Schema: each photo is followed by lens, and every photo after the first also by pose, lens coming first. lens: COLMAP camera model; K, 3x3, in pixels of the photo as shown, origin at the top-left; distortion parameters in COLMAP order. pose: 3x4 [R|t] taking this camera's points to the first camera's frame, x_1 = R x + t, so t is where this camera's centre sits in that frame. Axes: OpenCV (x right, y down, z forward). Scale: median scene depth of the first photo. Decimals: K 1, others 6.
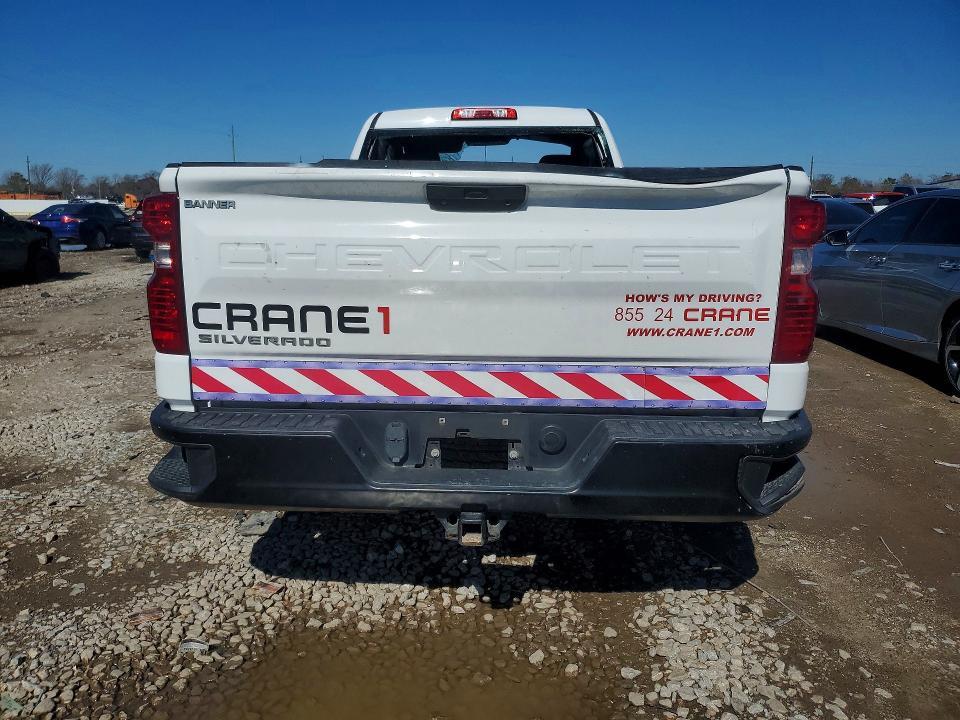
lens RADIAL K [[769.7, 0, 486.9], [0, 769.7, 343.0], [0, 0, 1]] dist [0.087567, -0.115886]
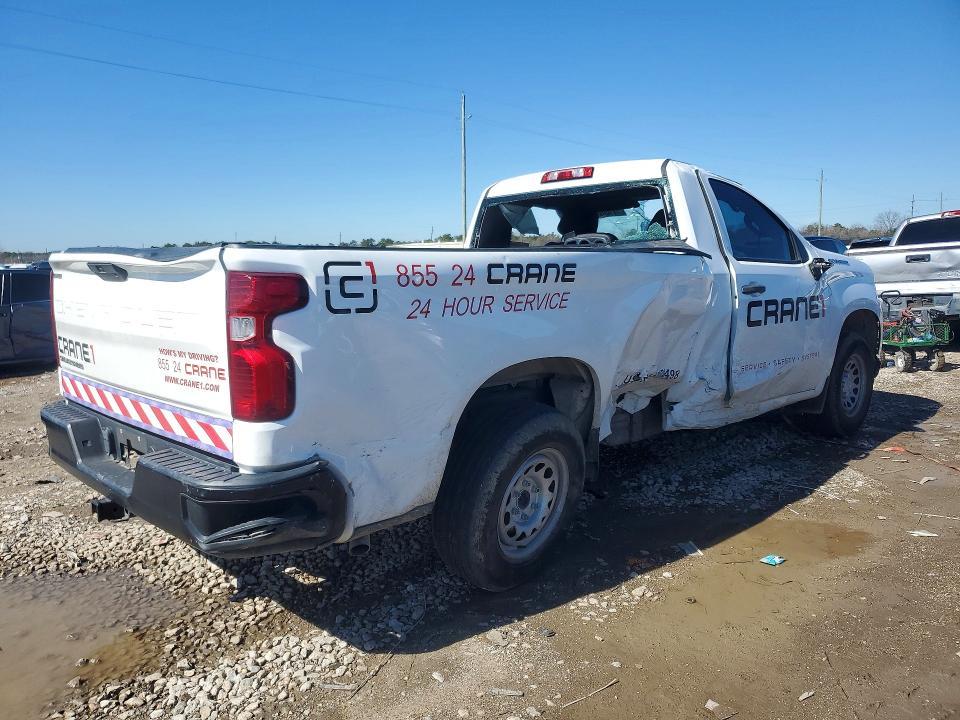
lens RADIAL K [[807.9, 0, 496.1], [0, 807.9, 359.4], [0, 0, 1]] dist [0.082663, -0.140638]
pose [[0.705069, 0.073455, -0.705324, 1.434369], [-0.104137, 0.994563, -0.000522, -0.096320], [0.701451, 0.073819, 0.708885, 0.422698]]
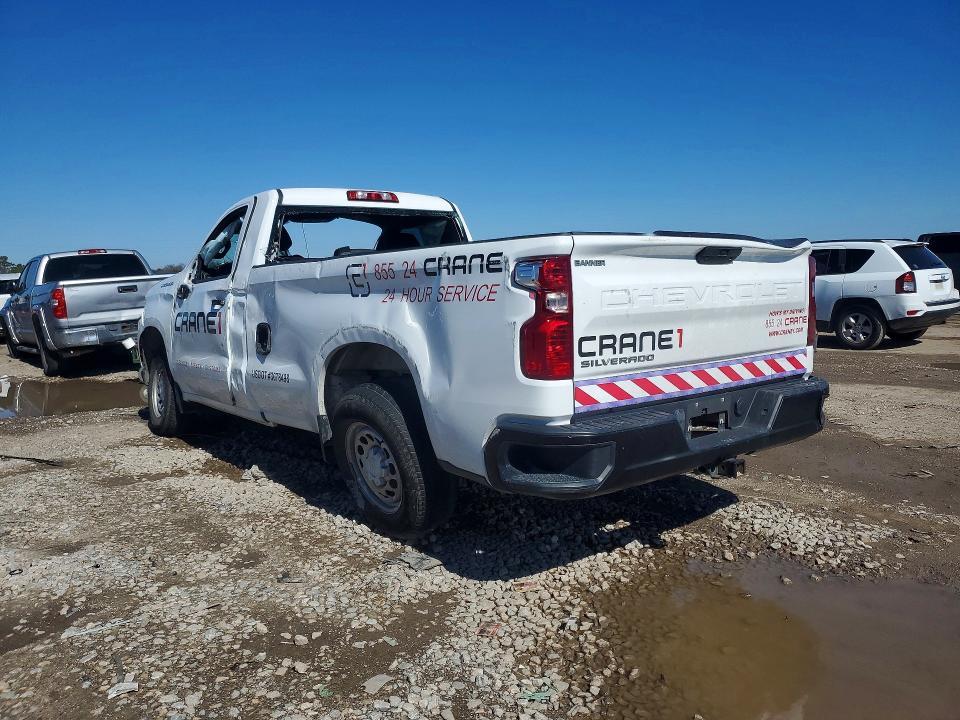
lens RADIAL K [[769.7, 0, 486.9], [0, 769.7, 343.0], [0, 0, 1]] dist [0.087567, -0.115886]
pose [[0.740724, -0.076441, 0.667447, -1.363262], [0.145197, 0.988240, -0.047957, -0.002841], [-0.655931, 0.132434, 0.743112, 0.139761]]
